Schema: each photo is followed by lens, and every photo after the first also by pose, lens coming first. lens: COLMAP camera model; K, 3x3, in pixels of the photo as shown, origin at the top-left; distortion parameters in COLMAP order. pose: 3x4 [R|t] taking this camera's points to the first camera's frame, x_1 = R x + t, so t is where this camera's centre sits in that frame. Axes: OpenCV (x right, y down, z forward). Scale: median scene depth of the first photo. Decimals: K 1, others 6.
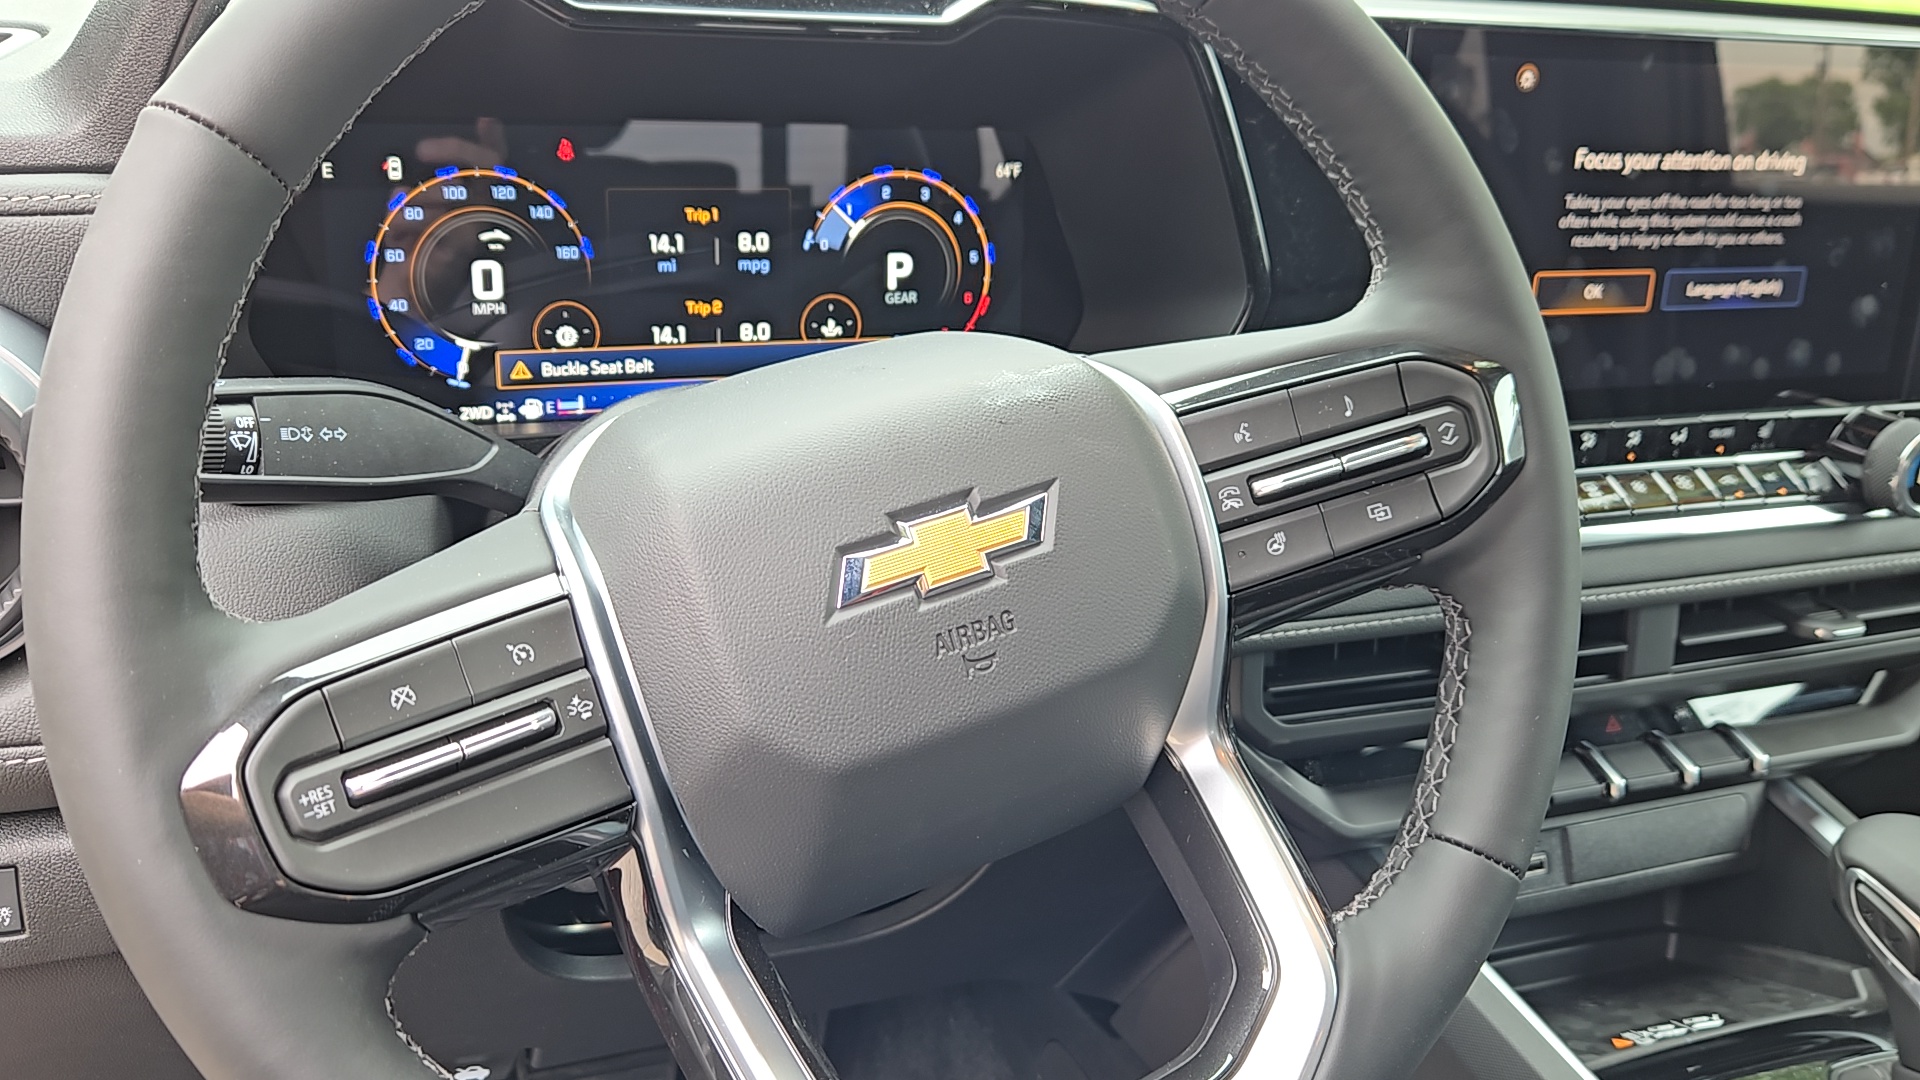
lens RADIAL K [[1599.8, 0, 909.2], [0, 1599.8, 514.2], [0, 0, 1]] dist [0.017927, -0.011998]
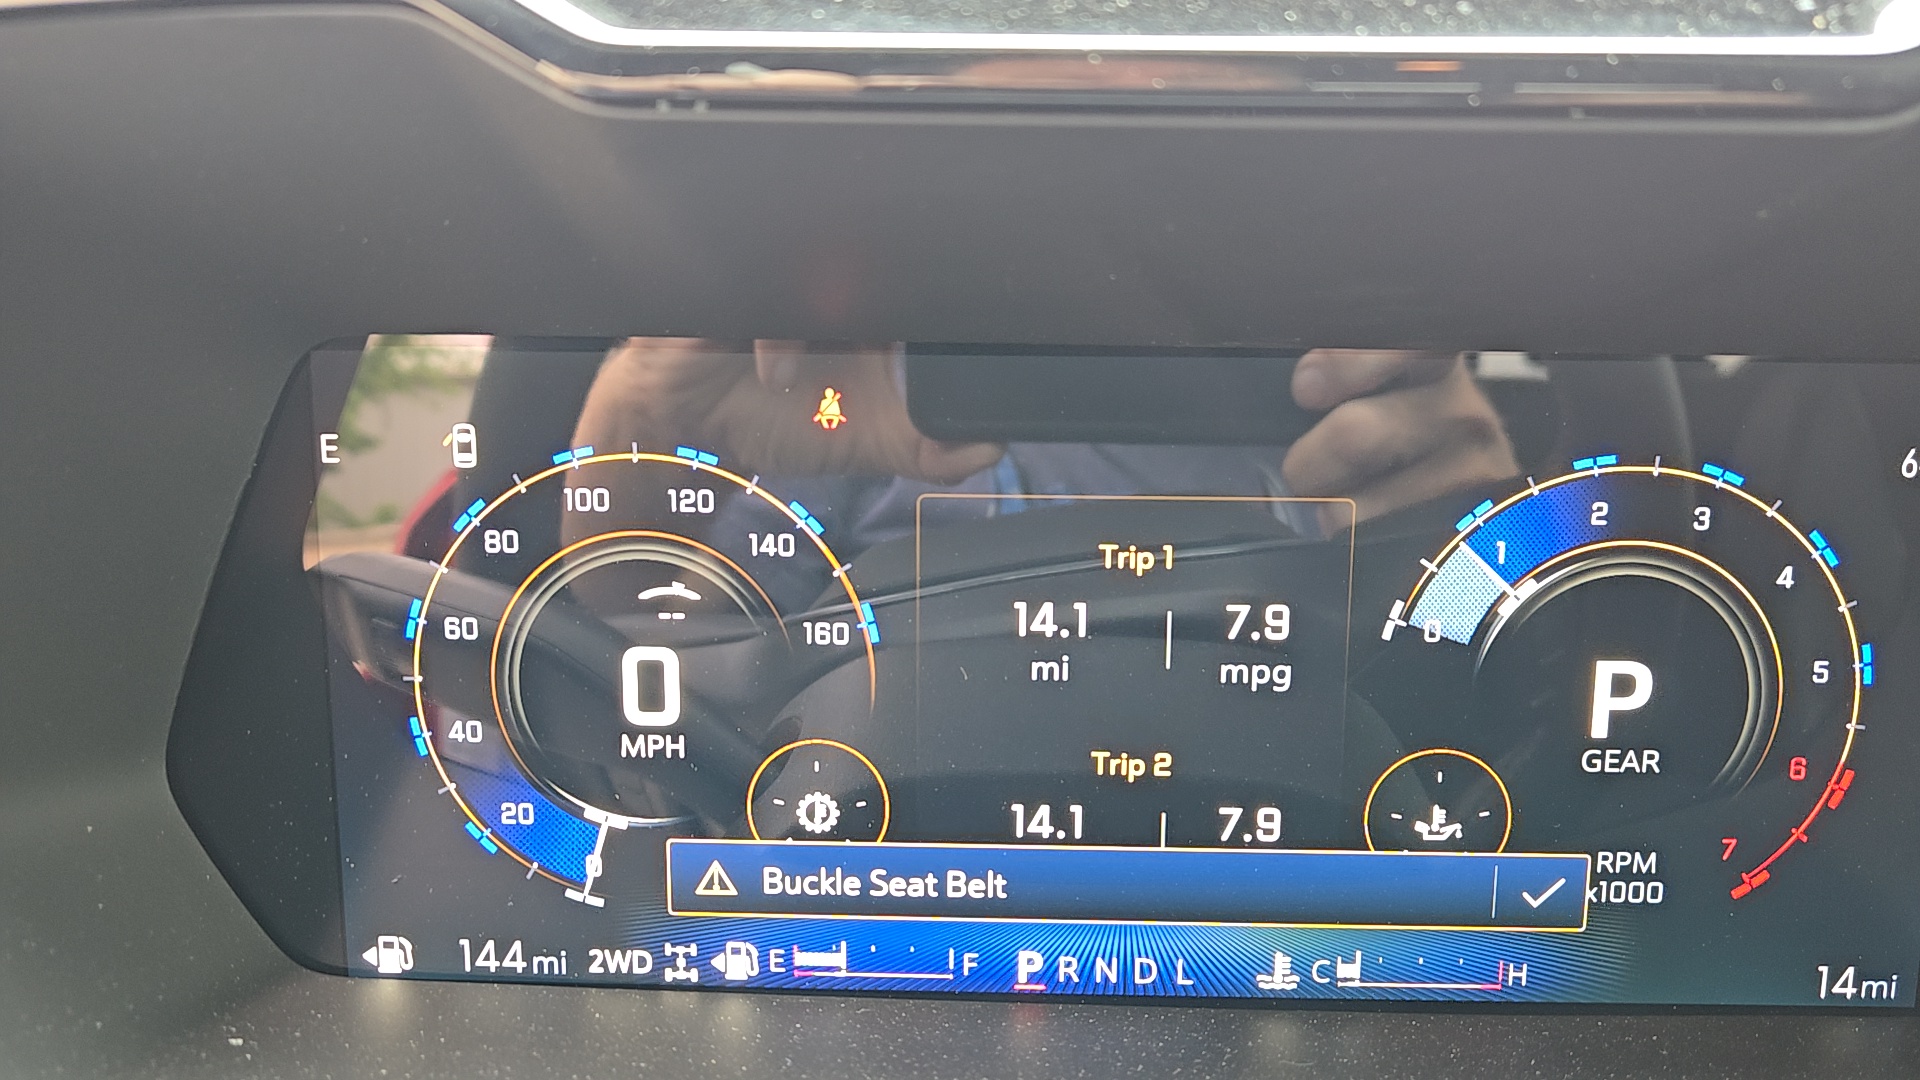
lens RADIAL K [[1599.8, 0, 953.8], [0, 1599.8, 544.0], [0, 0, 1]] dist [0.017927, -0.011998]
pose [[0.934149, 0.058668, -0.352028, -0.024744], [-0.082395, 0.995201, -0.052786, -0.165712], [0.347241, 0.078315, 0.934500, 0.589020]]
